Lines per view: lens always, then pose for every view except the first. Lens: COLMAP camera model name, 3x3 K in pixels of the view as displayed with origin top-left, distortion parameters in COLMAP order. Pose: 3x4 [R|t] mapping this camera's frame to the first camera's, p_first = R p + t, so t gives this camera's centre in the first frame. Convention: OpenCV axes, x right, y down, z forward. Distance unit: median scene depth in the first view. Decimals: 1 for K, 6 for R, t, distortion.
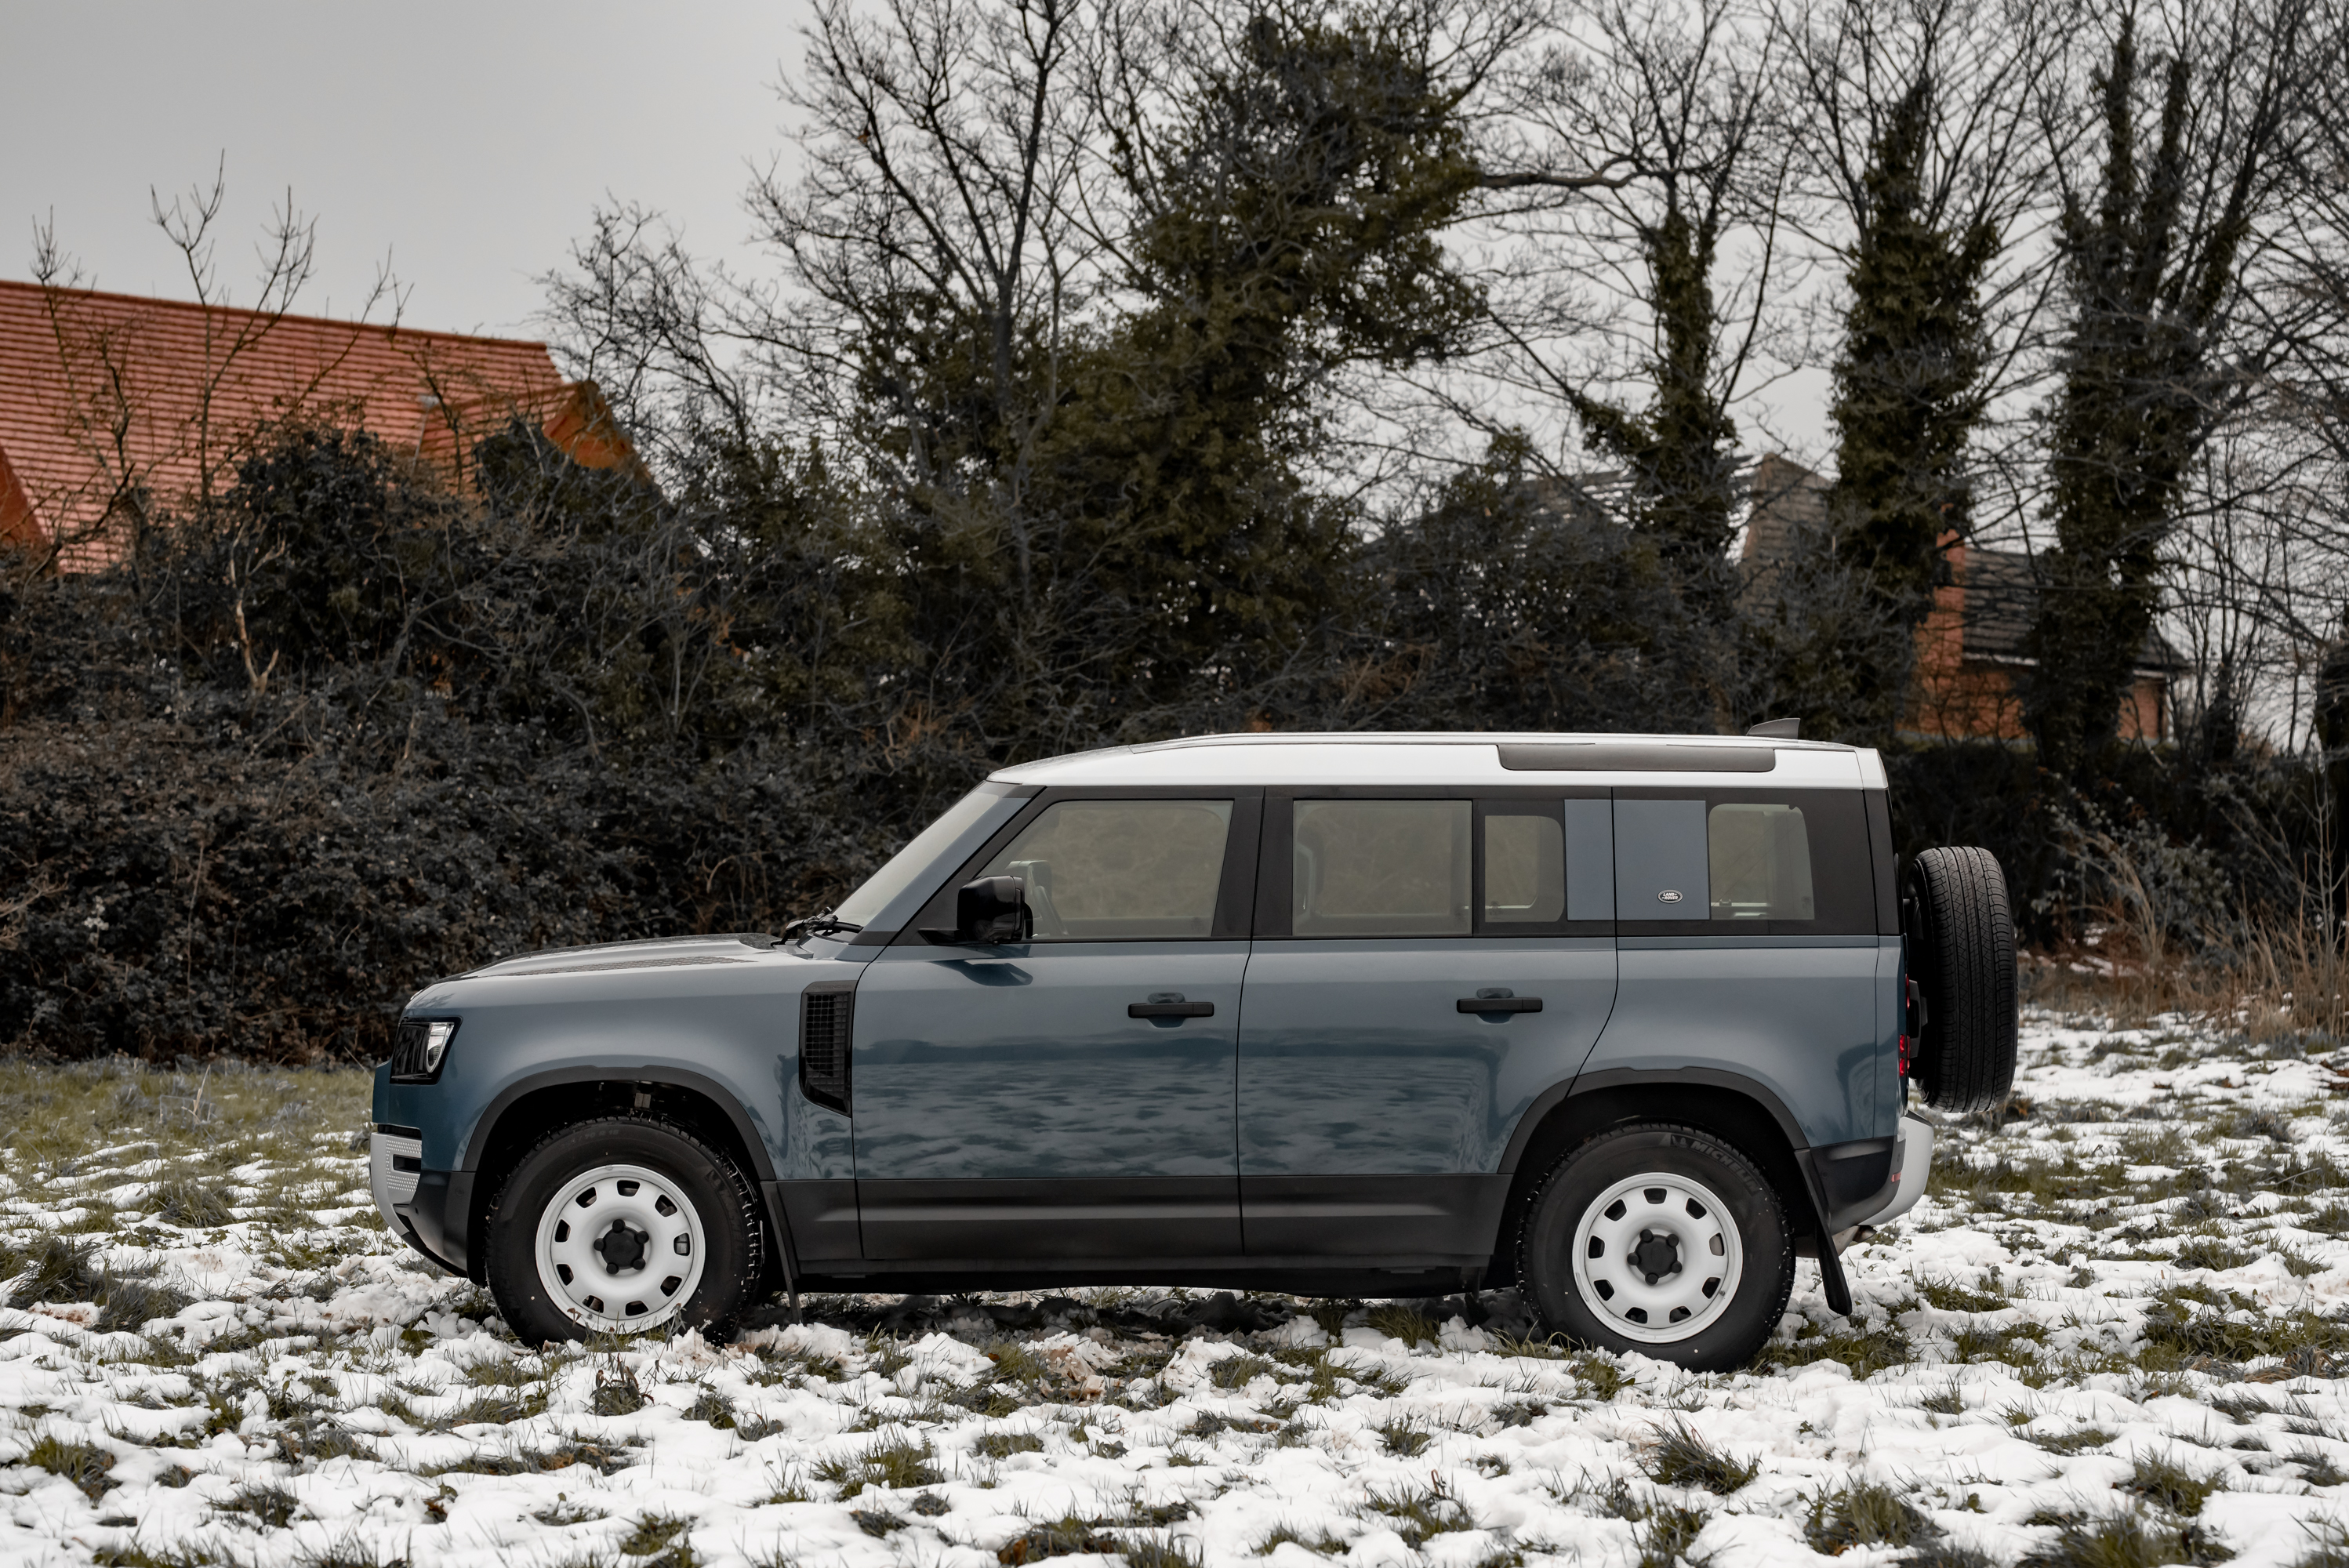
lens RADIAL K [[5507.1, 0, 1180.8], [0, 5507.1, 798.6], [0, 0, 1]] dist [0.022959, -0.815871]
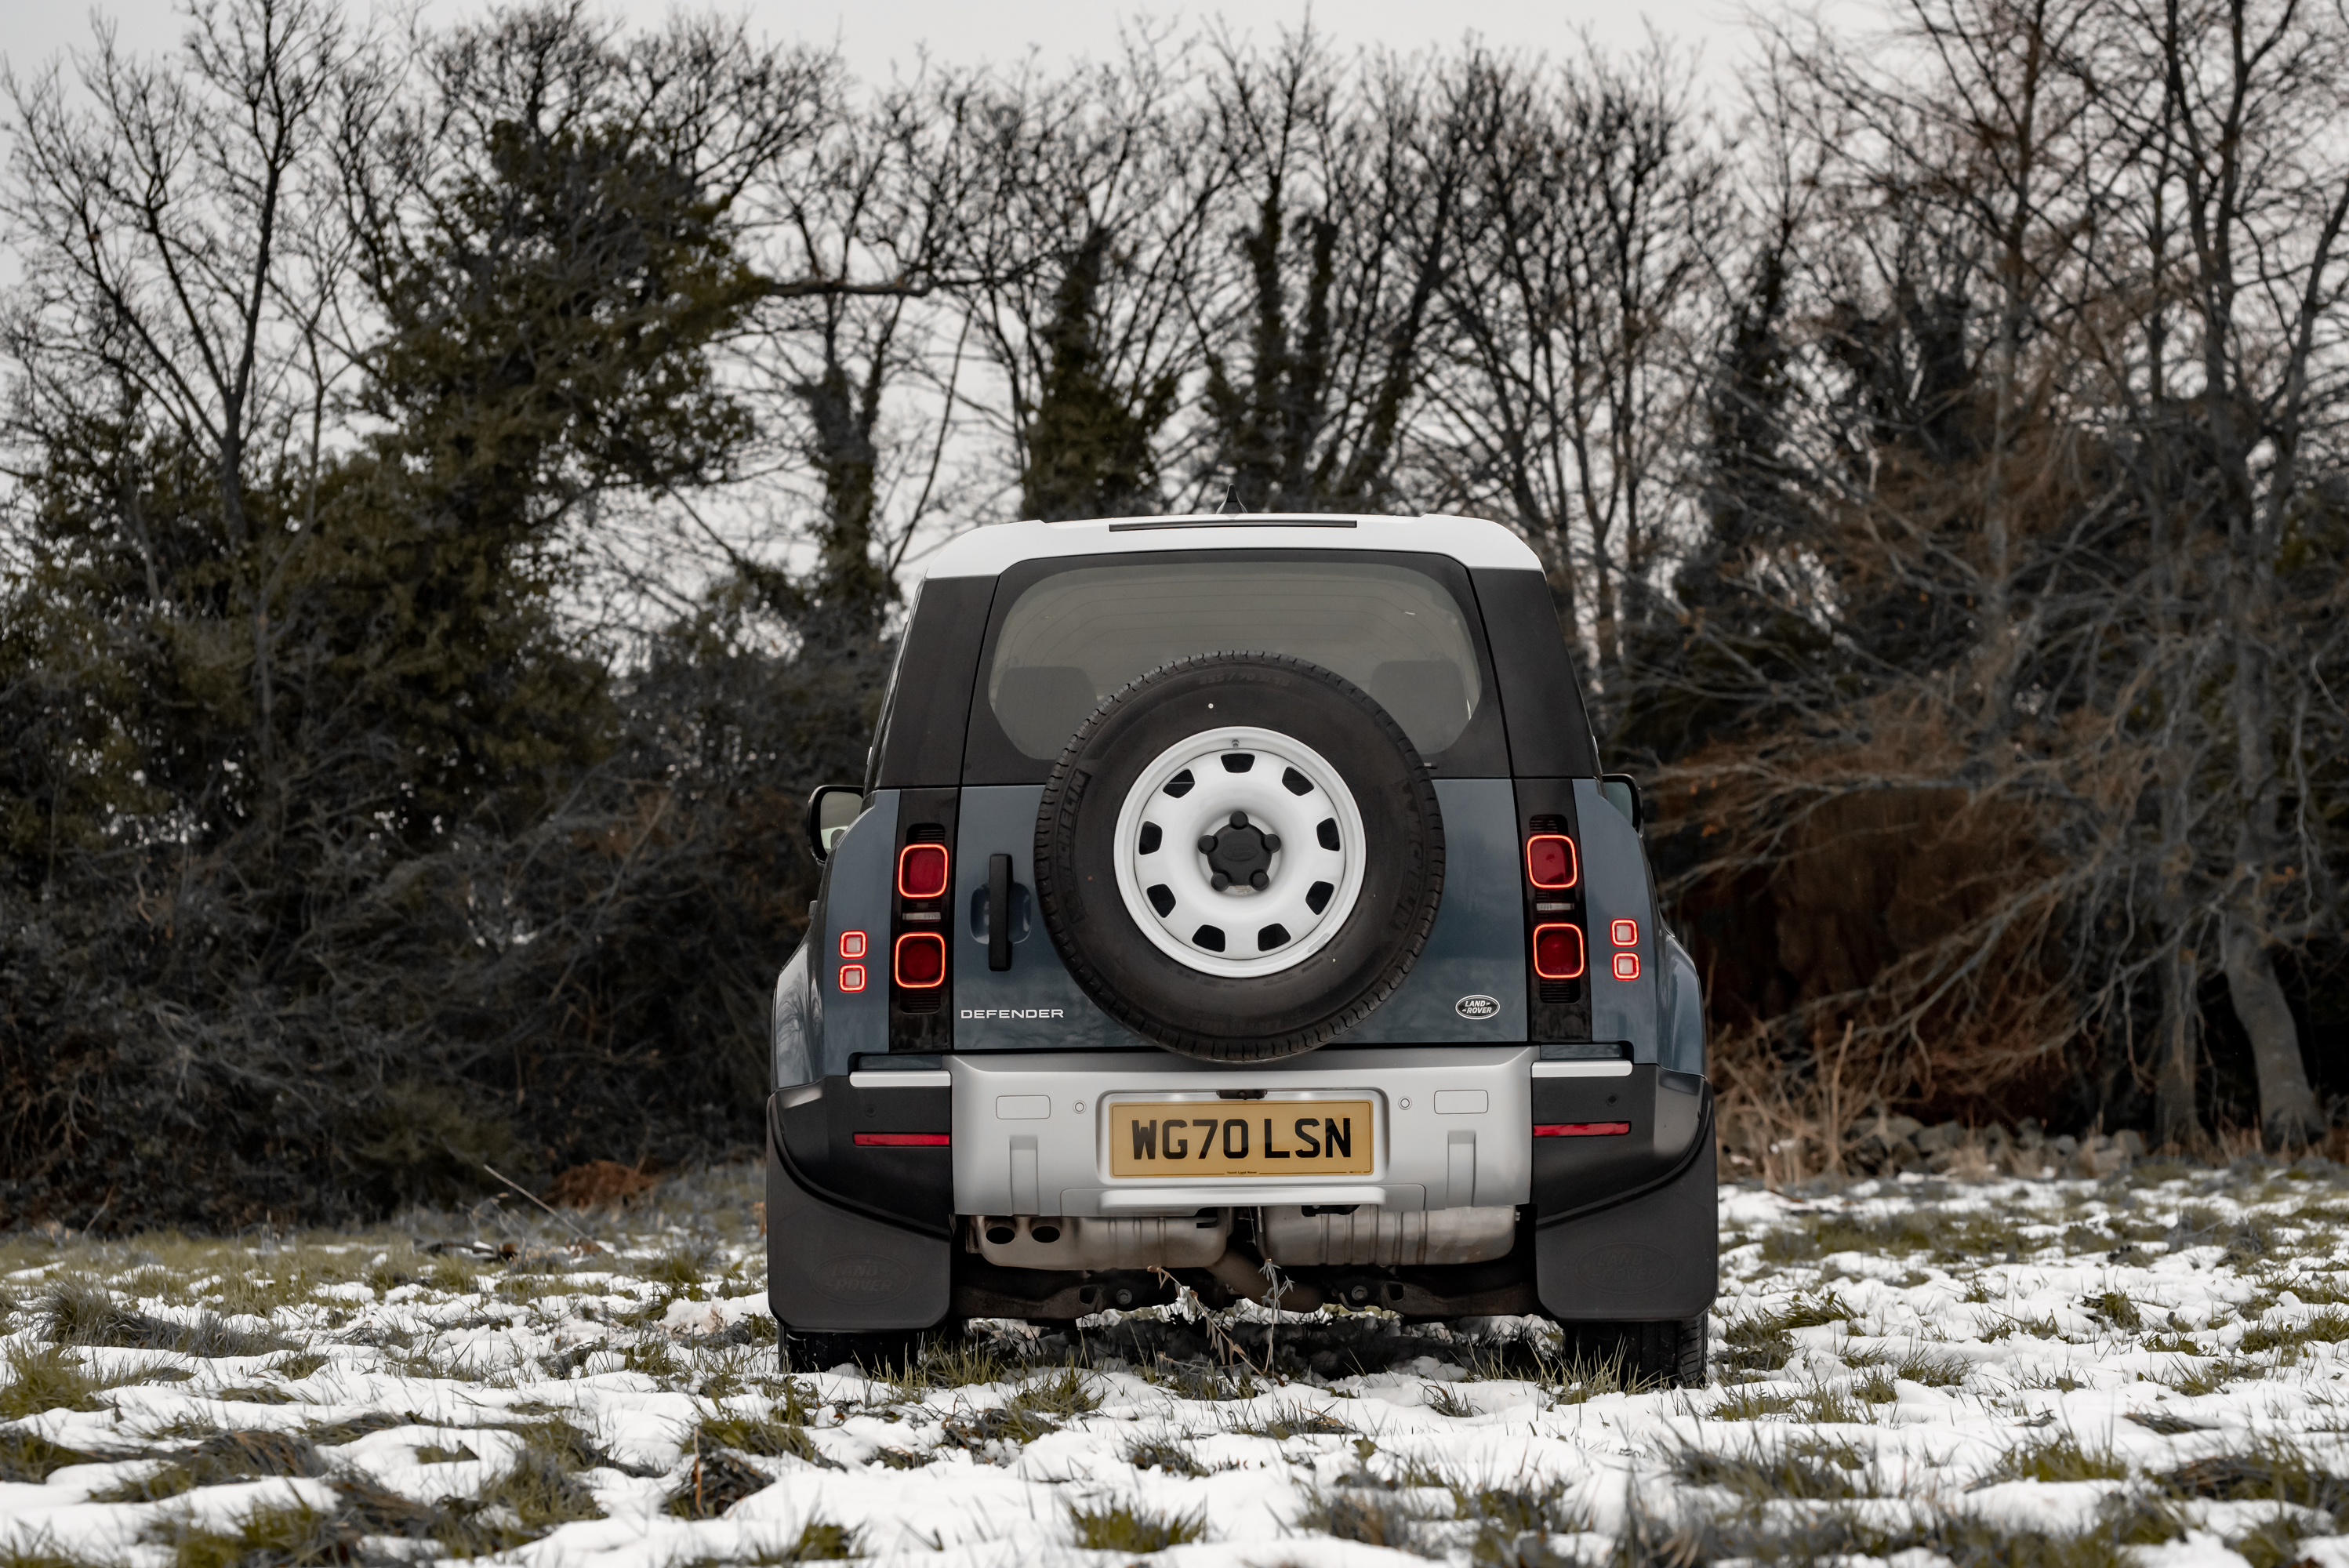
lens RADIAL K [[5511.2, 0, 1174.0], [0, 5511.2, 784.3], [0, 0, 1]] dist [0.026191, -0.824314]
pose [[0.975065, -0.007698, 0.221784, -0.083710], [0.019334, 0.998545, -0.050341, 0.019396], [-0.221074, 0.053374, 0.973795, 0.074942]]
